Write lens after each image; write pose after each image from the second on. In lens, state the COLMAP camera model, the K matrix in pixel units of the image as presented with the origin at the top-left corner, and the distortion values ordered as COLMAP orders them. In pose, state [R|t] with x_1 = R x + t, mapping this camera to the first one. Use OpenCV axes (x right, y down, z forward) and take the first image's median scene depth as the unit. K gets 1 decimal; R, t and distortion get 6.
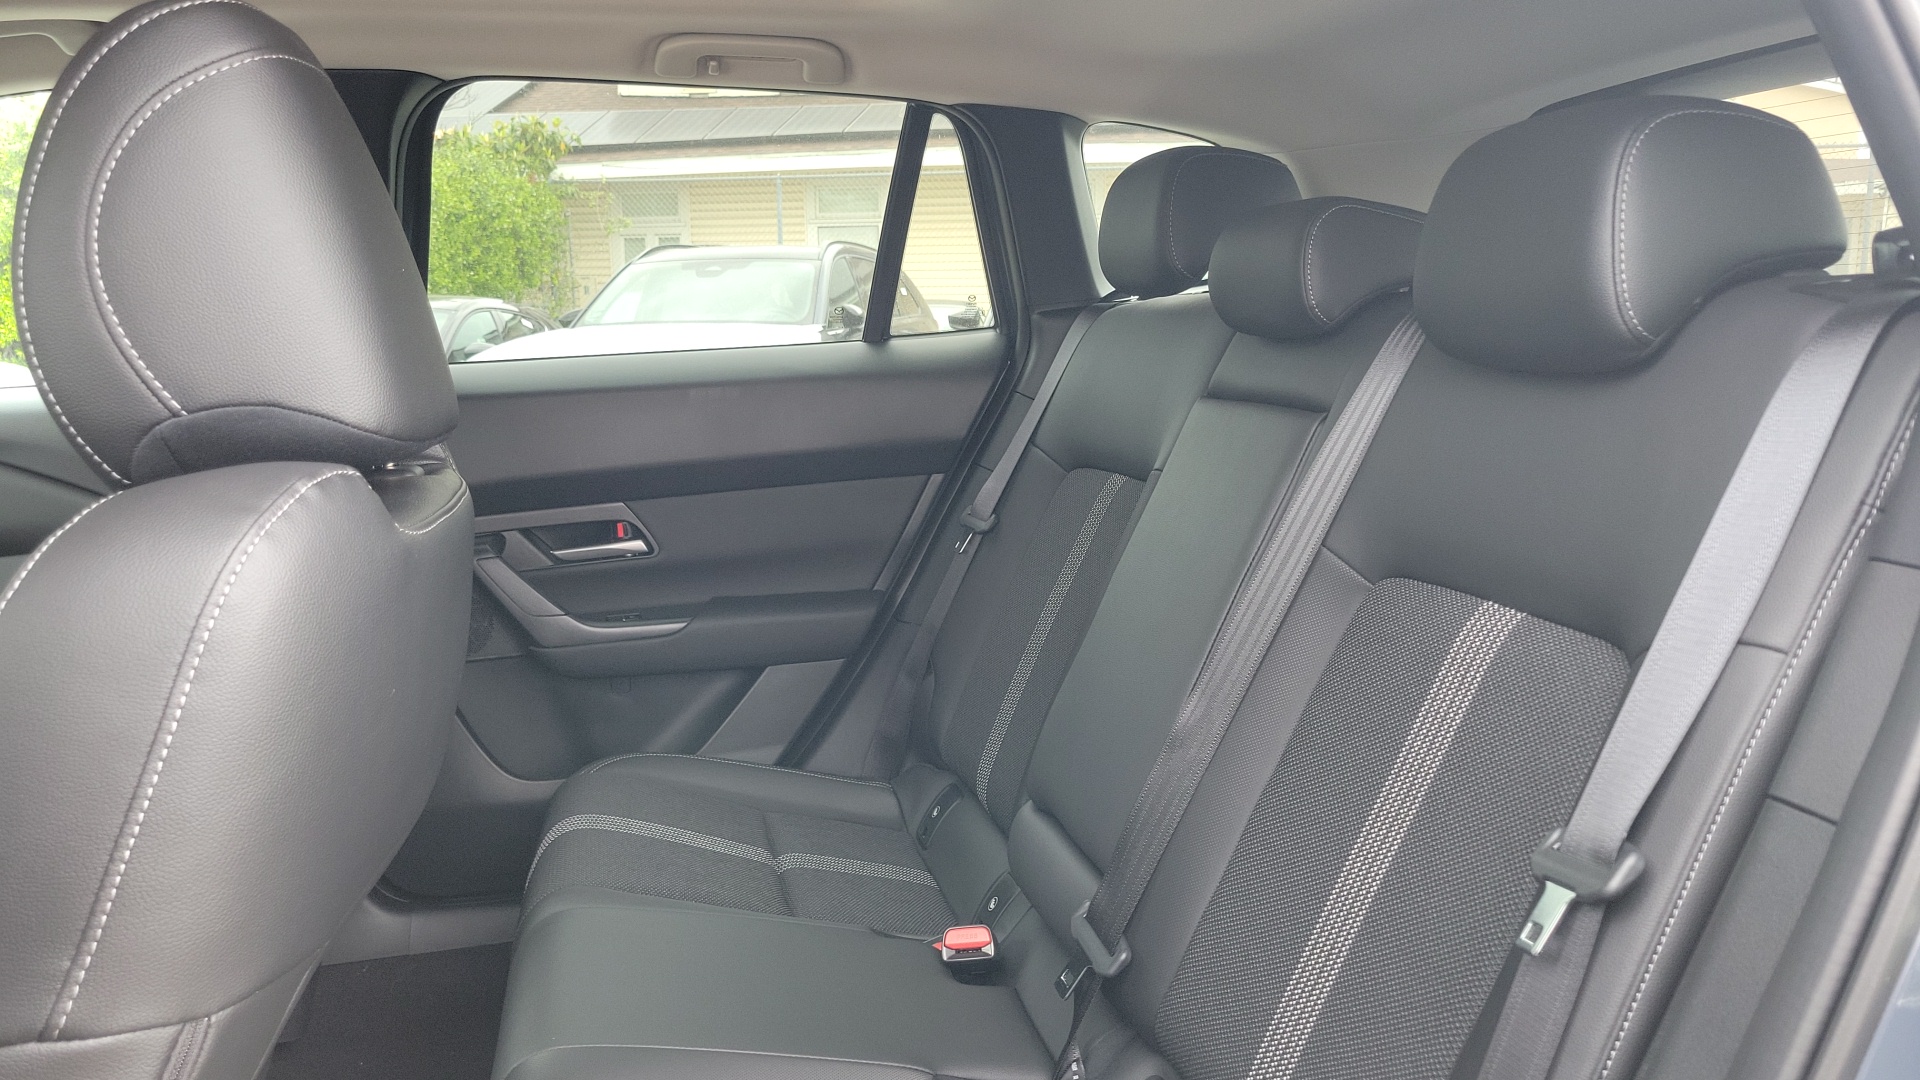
lens RADIAL K [[1473.8, 0, 952.1], [0, 1473.8, 548.7], [0, 0, 1]] dist [0.032918, -0.018927]
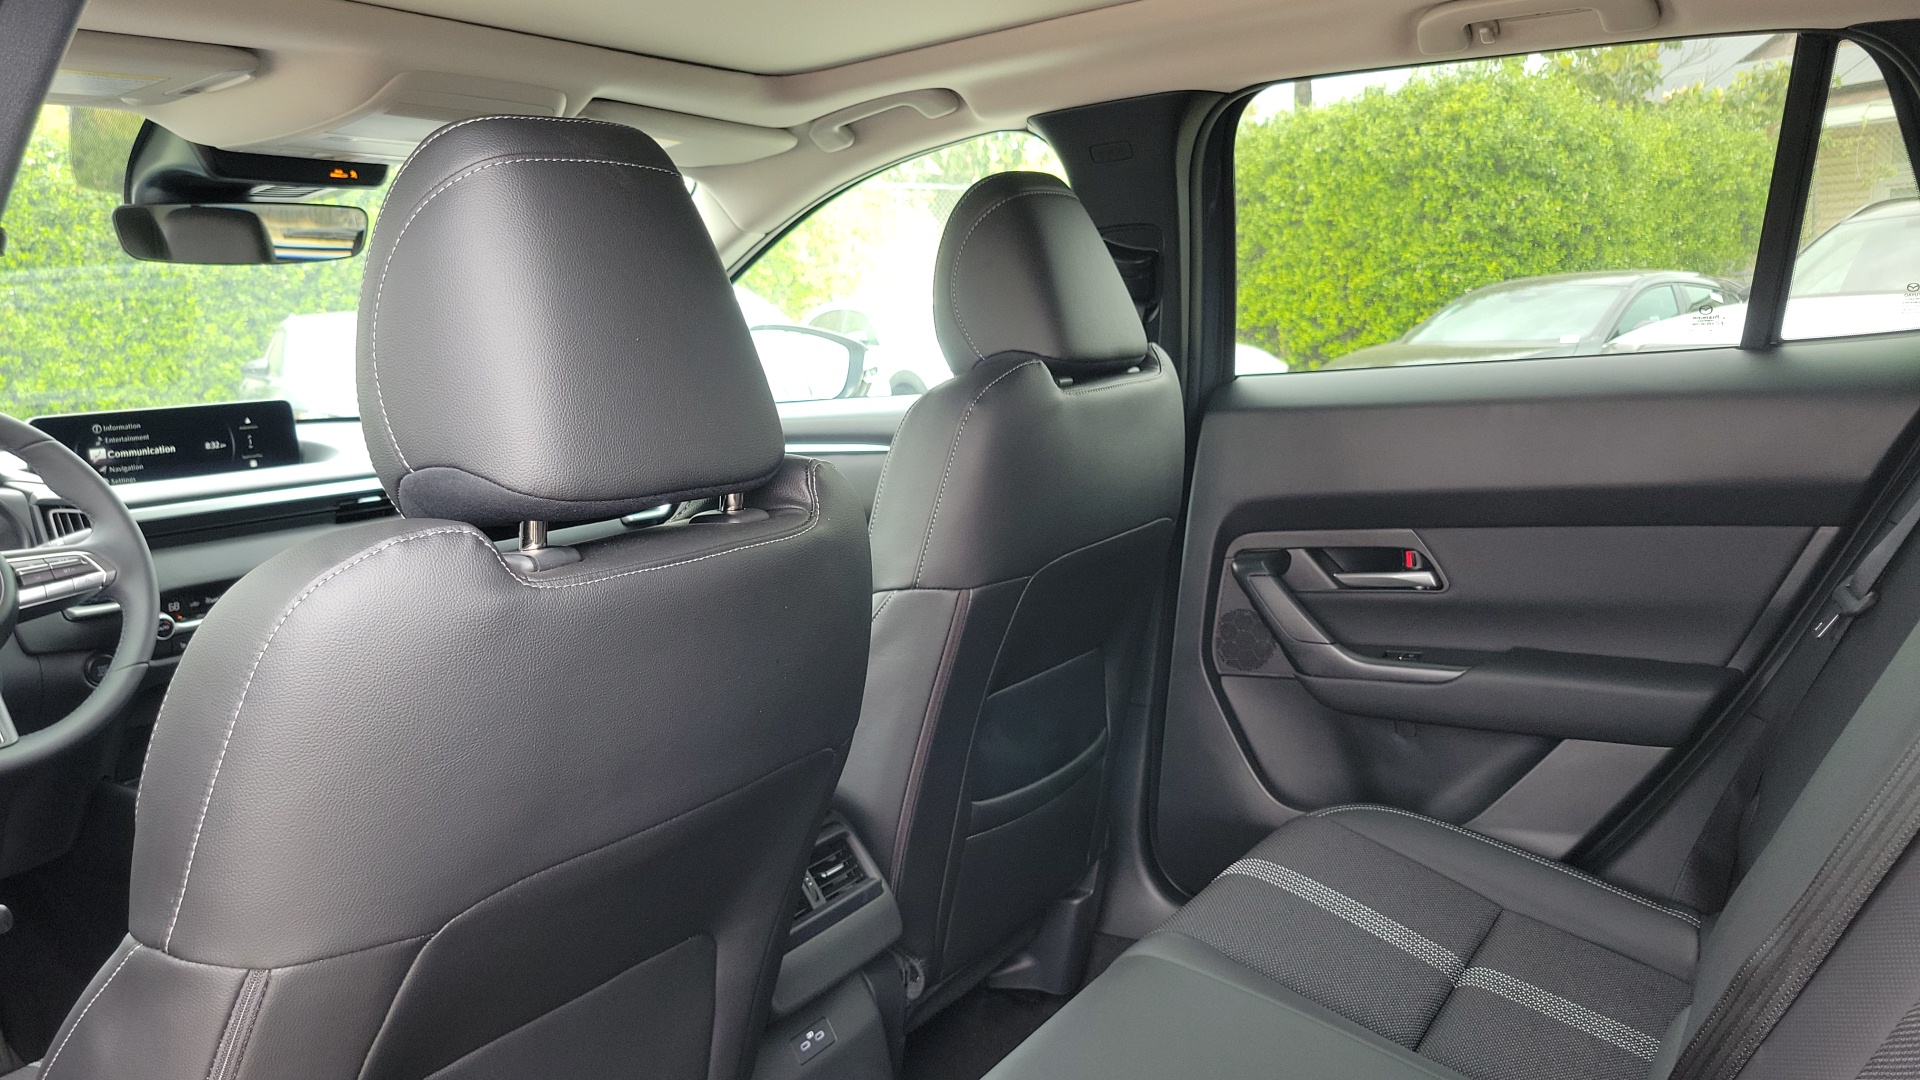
lens RADIAL K [[1473.8, 0, 980.2], [0, 1473.8, 541.7], [0, 0, 1]] dist [0.032918, -0.018927]
pose [[0.691774, 0.095393, -0.715785, 0.235494], [-0.083467, 0.995155, 0.051958, -0.047300], [0.717274, 0.023802, 0.696385, 0.173685]]
